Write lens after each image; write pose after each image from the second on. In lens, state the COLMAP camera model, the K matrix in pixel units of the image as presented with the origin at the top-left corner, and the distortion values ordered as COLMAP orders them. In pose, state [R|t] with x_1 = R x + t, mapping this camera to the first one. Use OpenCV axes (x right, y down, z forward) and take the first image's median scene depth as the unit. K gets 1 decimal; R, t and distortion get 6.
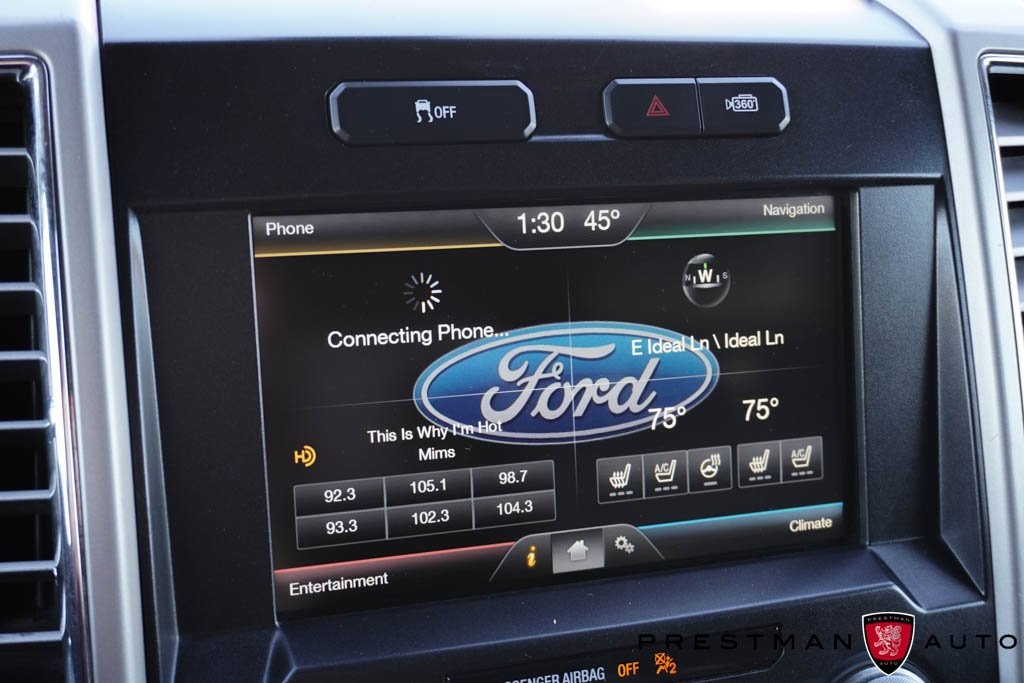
lens RADIAL K [[1315.9, 0, 513.8], [0, 1315.9, 338.0], [0, 0, 1]] dist [0.010495, 0.000000]
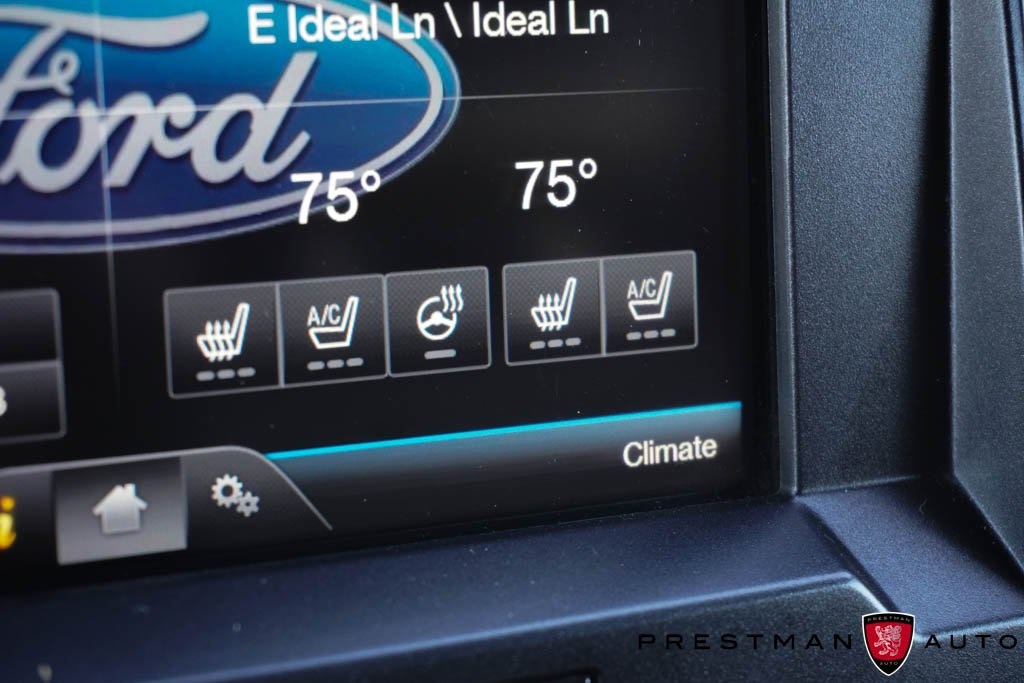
lens RADIAL K [[2159.5, 0, 511.5], [0, 2159.5, 343.0], [0, 0, 1]] dist [-0.000223, 0.000000]
pose [[0.991691, -0.002788, 0.128616, 0.082330], [-0.001021, 0.999563, 0.029542, 0.086643], [-0.128642, -0.029427, 0.991254, 0.299528]]
